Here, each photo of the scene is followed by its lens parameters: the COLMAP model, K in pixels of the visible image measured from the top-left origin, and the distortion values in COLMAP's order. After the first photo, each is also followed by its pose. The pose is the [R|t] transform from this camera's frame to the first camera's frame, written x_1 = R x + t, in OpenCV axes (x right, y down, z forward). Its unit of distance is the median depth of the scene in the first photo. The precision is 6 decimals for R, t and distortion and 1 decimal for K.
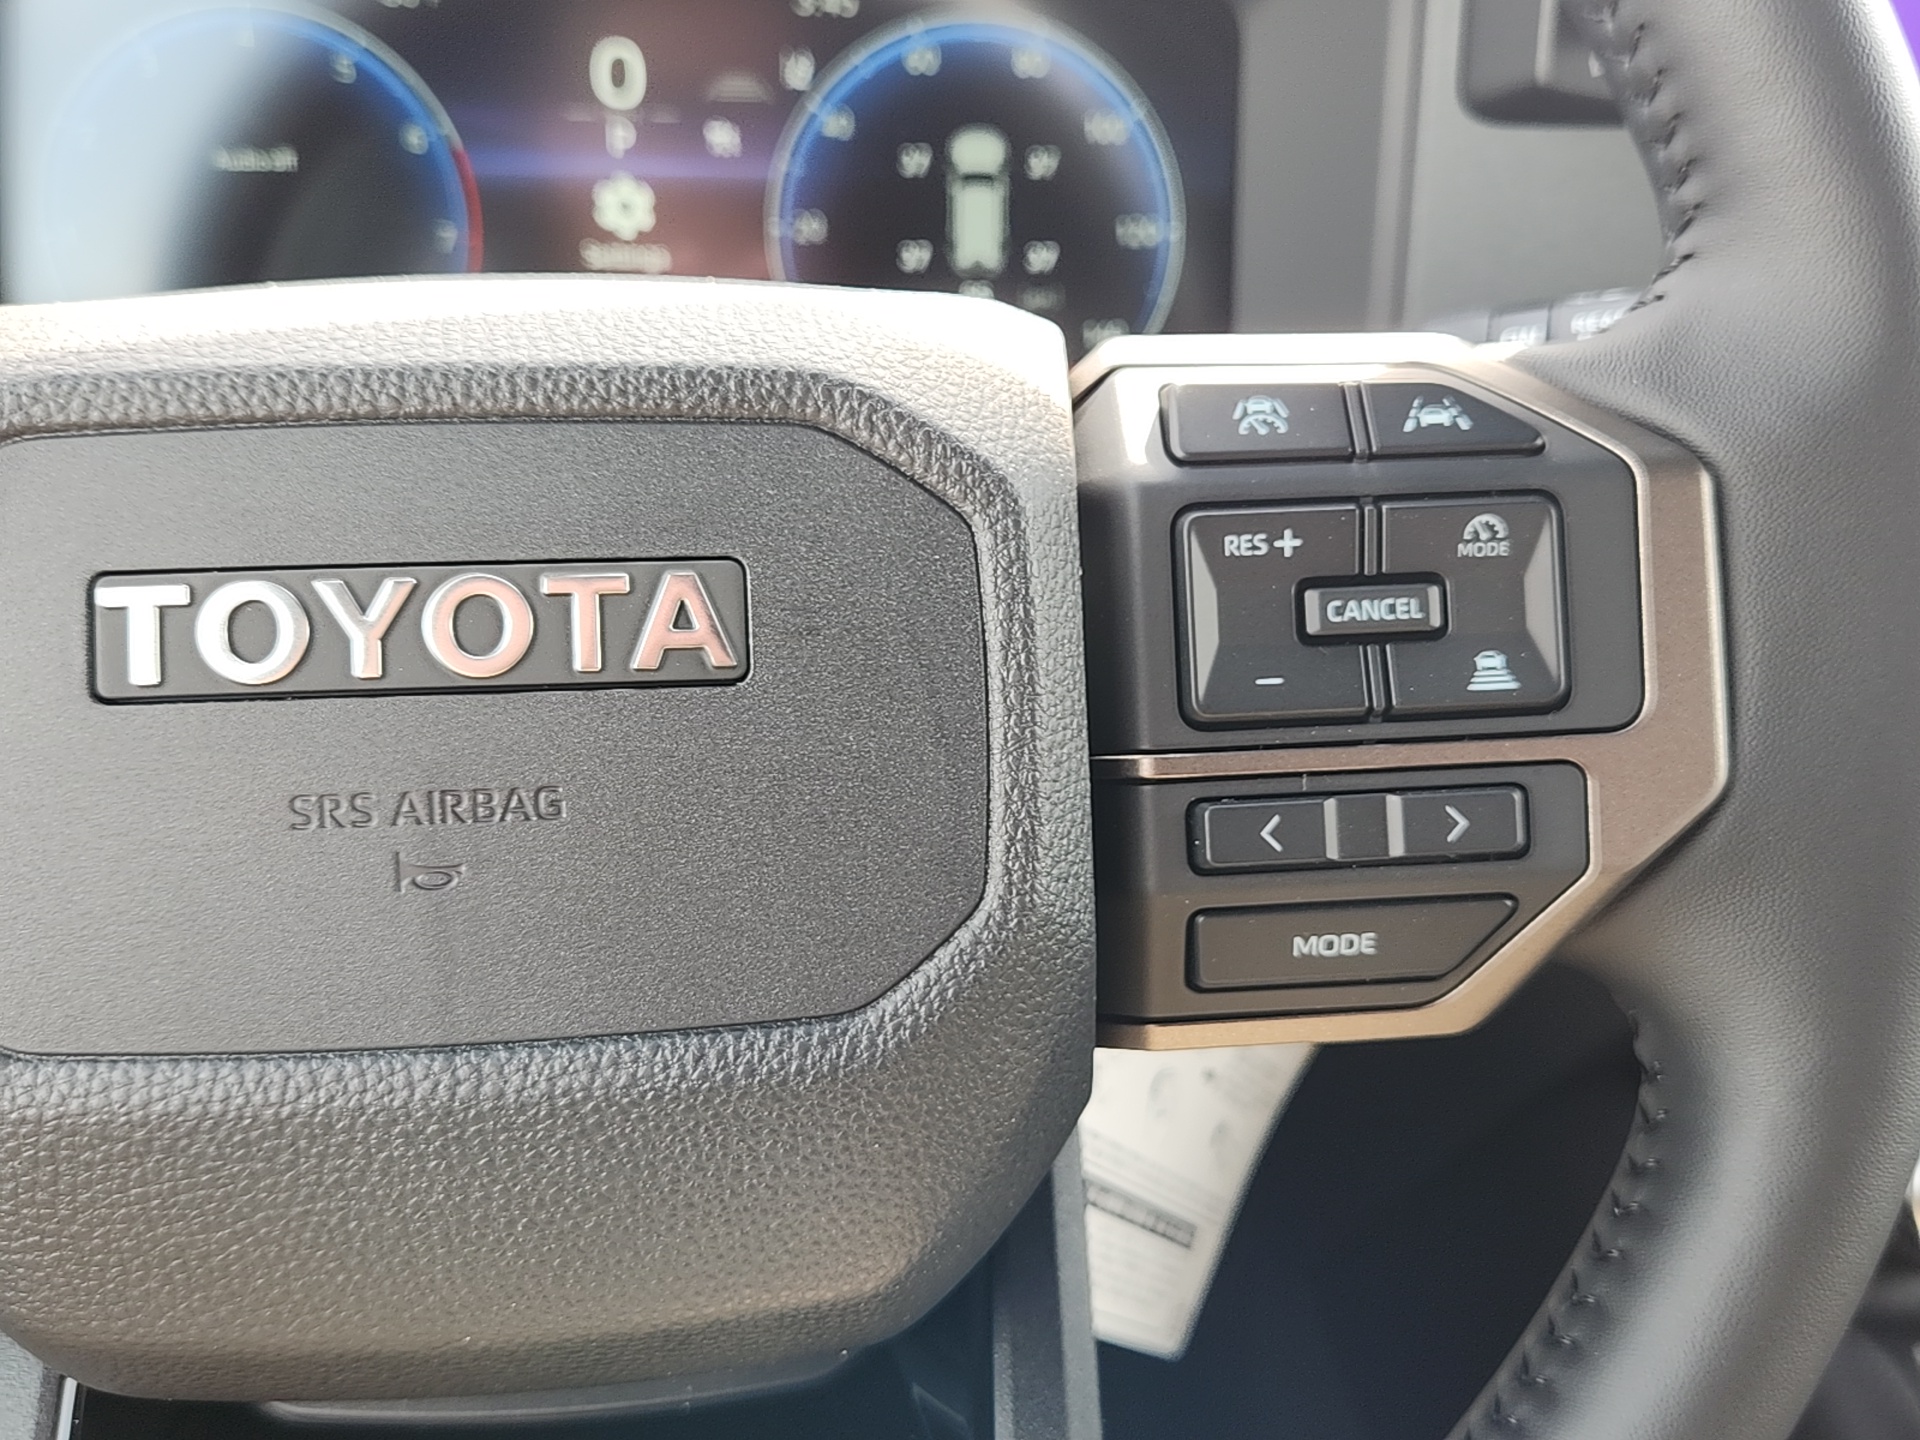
lens RADIAL K [[1635.2, 0, 991.6], [0, 1635.2, 750.4], [0, 0, 1]] dist [0.079274, -0.137047]
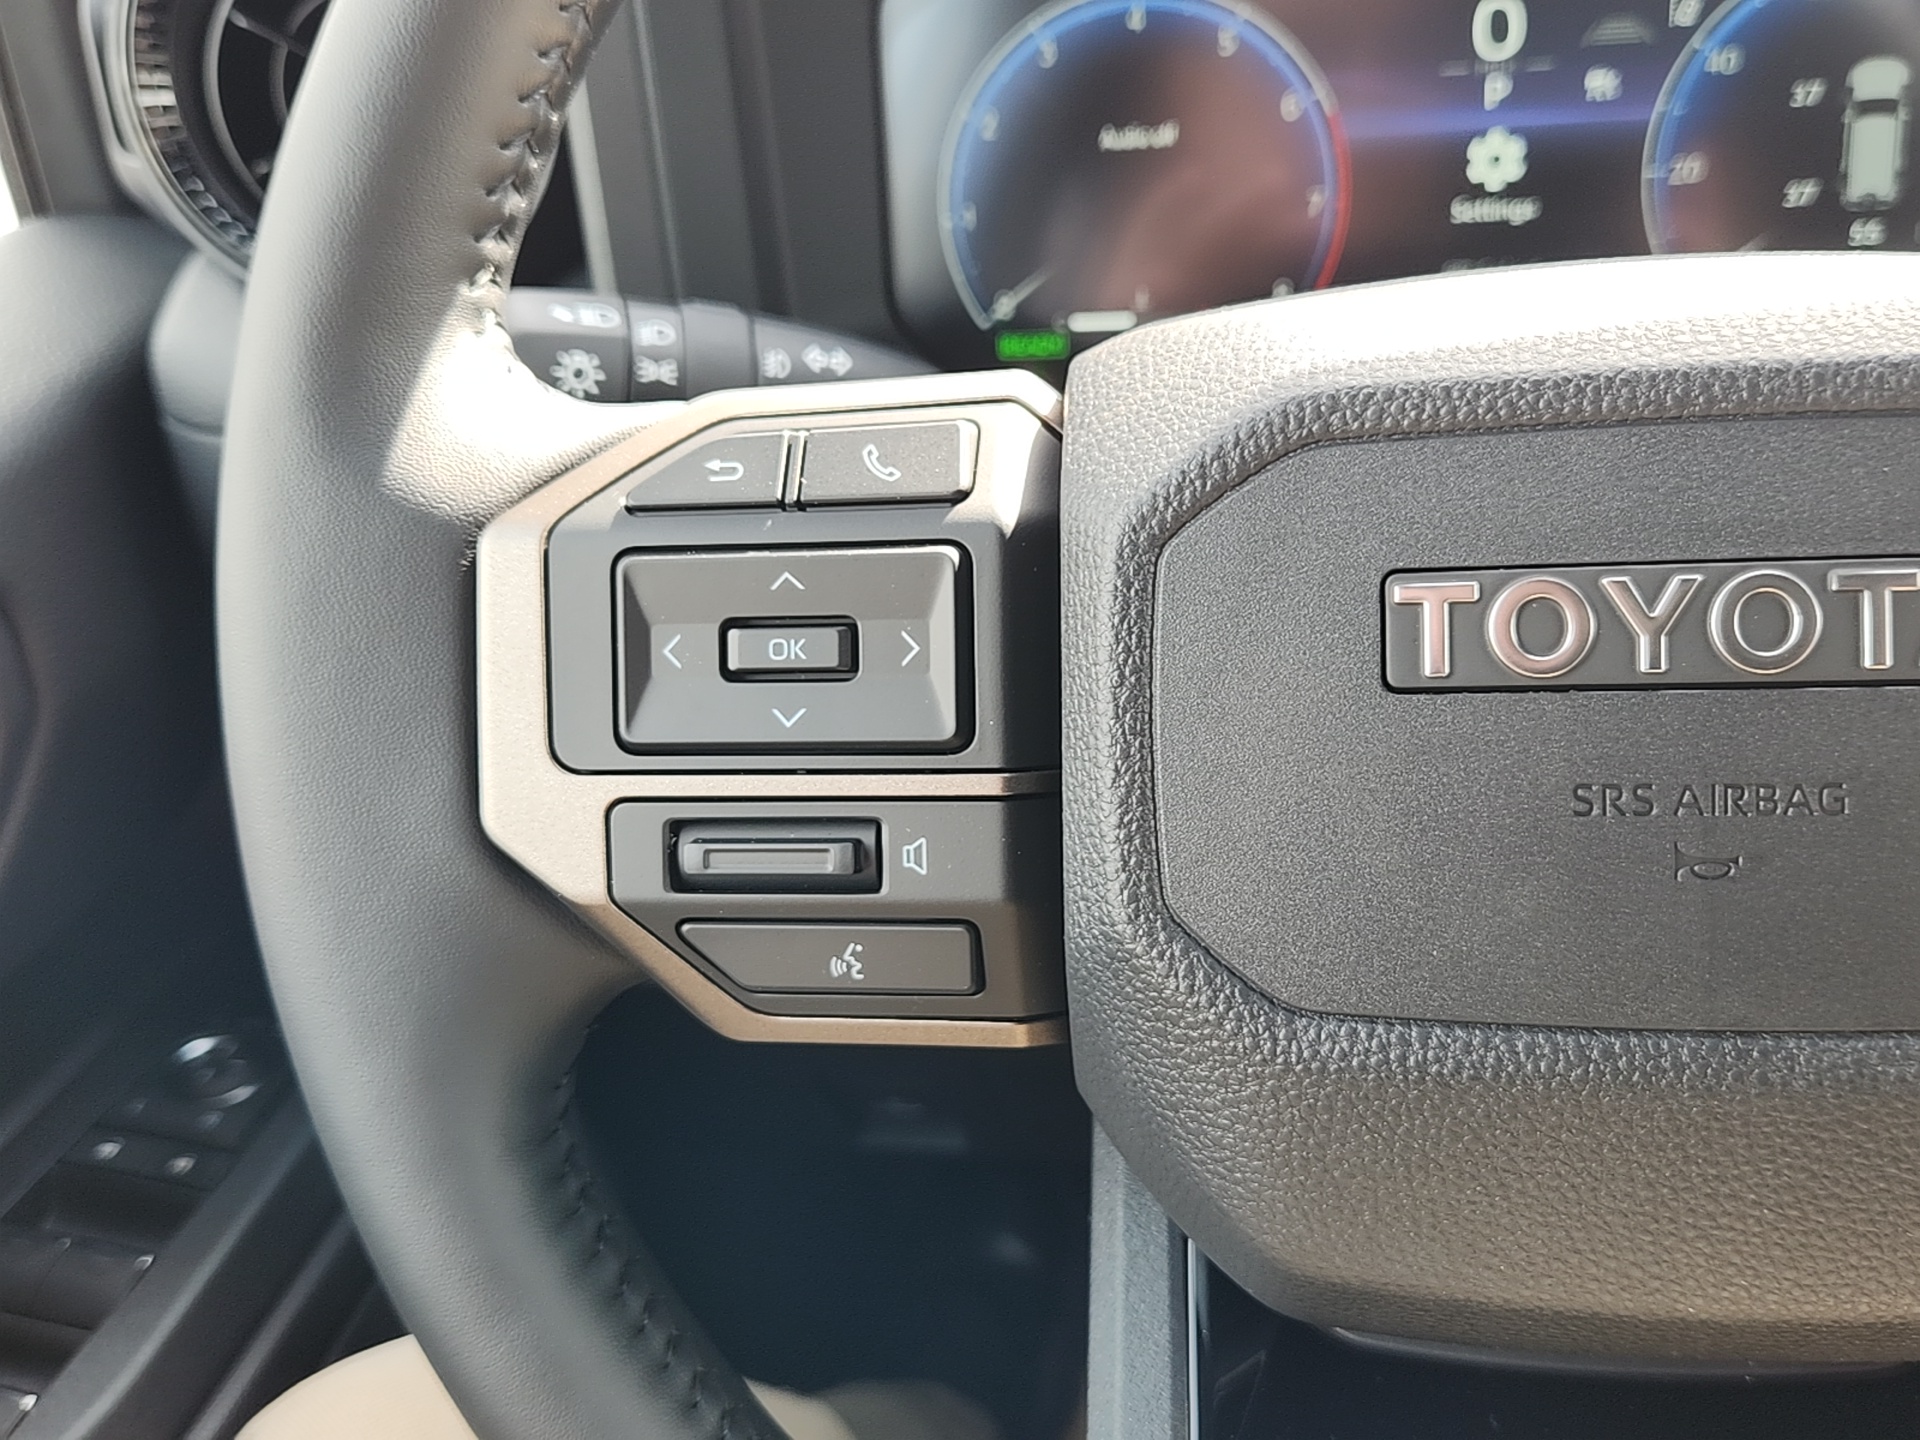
lens RADIAL K [[1676.1, 0, 960.0], [0, 1676.1, 720.0], [0, 0, 1]] dist [0.025867, -0.050368]
pose [[0.968358, 0.024493, -0.248361, -0.533045], [-0.017128, 0.999348, 0.031770, -0.039748], [0.248977, -0.026511, 0.968146, -0.125839]]
